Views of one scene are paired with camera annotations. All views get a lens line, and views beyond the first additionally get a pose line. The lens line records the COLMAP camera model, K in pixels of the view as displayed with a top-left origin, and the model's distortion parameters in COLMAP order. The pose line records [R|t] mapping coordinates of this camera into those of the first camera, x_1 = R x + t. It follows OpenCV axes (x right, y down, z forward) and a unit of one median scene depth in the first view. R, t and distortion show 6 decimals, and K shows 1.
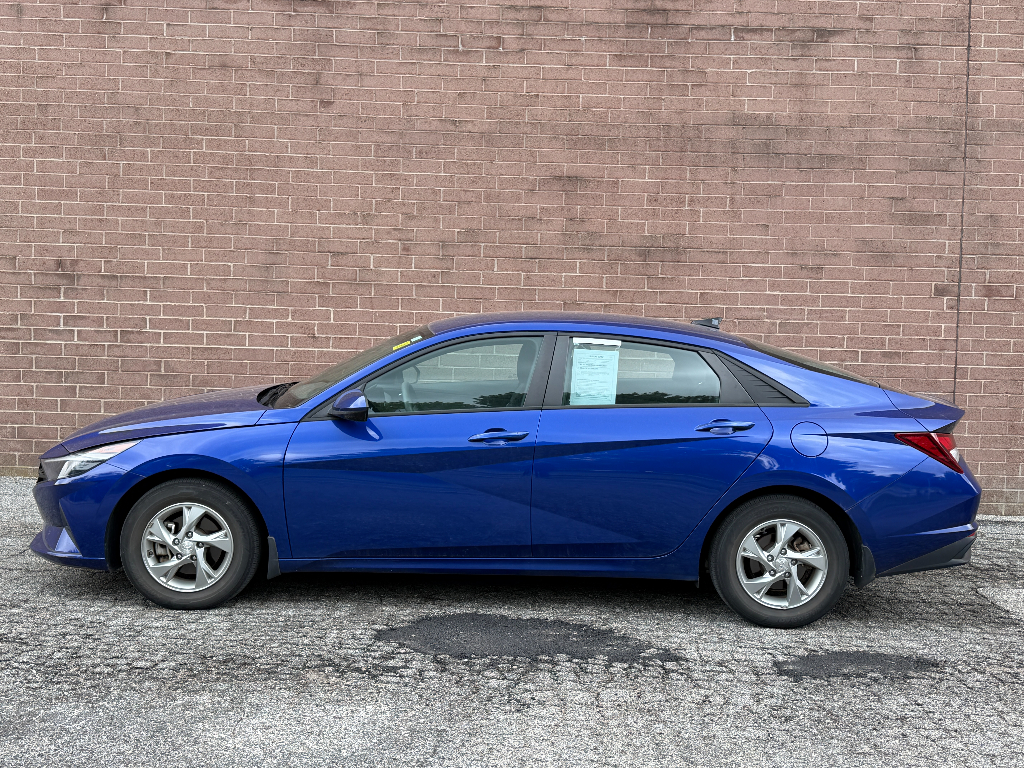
lens RADIAL K [[1132.1, 0, 517.7], [0, 1132.1, 379.6], [0, 0, 1]] dist [0.172839, -0.360119]
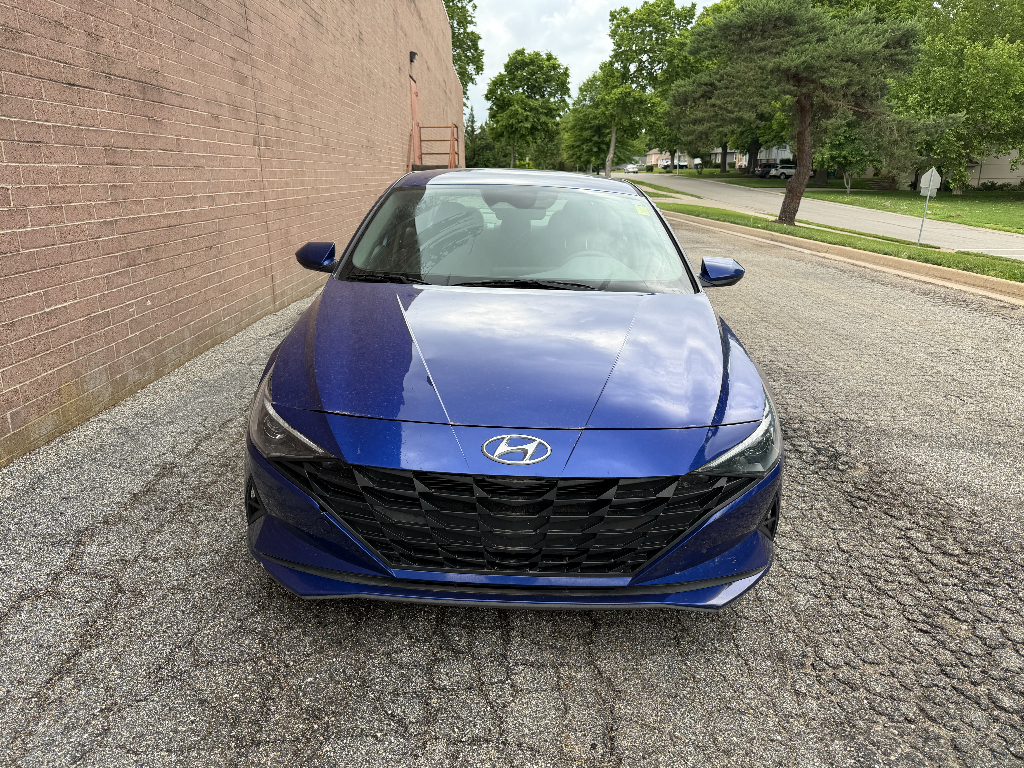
lens RADIAL K [[724.7, 0, 506.6], [0, 724.7, 385.7], [0, 0, 1]] dist [0.025651, -0.034686]
pose [[0.009025, -0.304427, 0.952493, -0.487937], [0.045643, 0.951664, 0.303730, -0.052552], [-0.998917, 0.040734, 0.022483, 0.721494]]
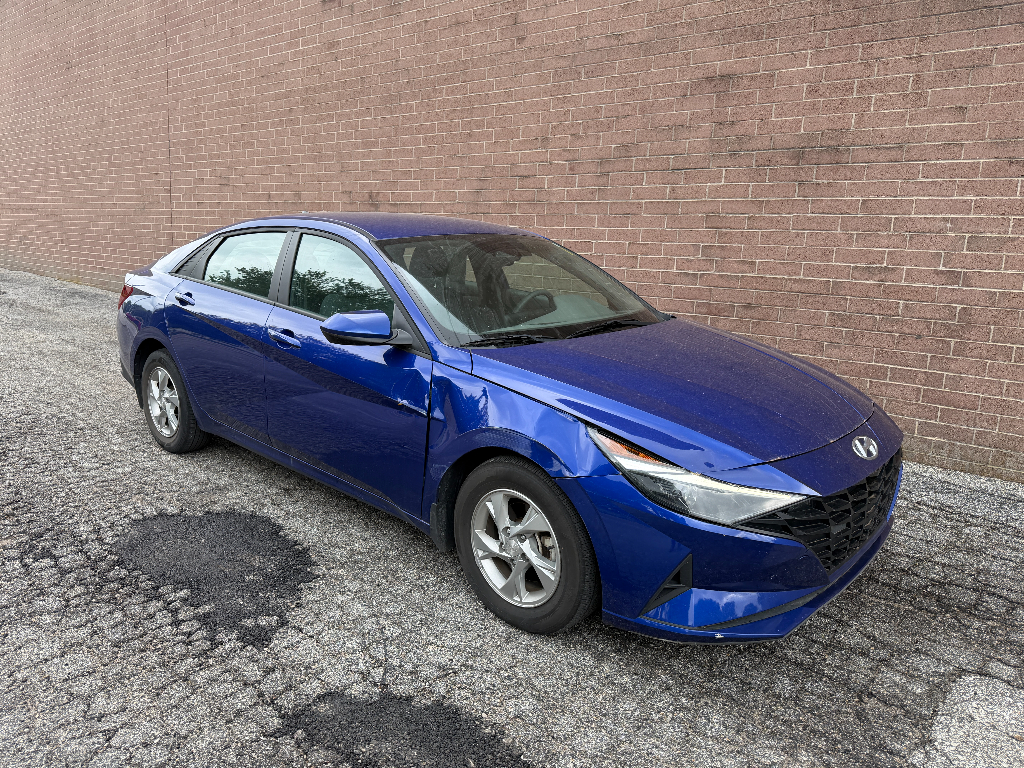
lens RADIAL K [[724.7, 0, 506.6], [0, 724.7, 385.7], [0, 0, 1]] dist [0.025651, -0.034686]
pose [[0.755416, 0.129381, -0.642345, 0.325700], [-0.045726, 0.988331, 0.145295, -0.007830], [0.653648, -0.080386, 0.752517, 0.422268]]
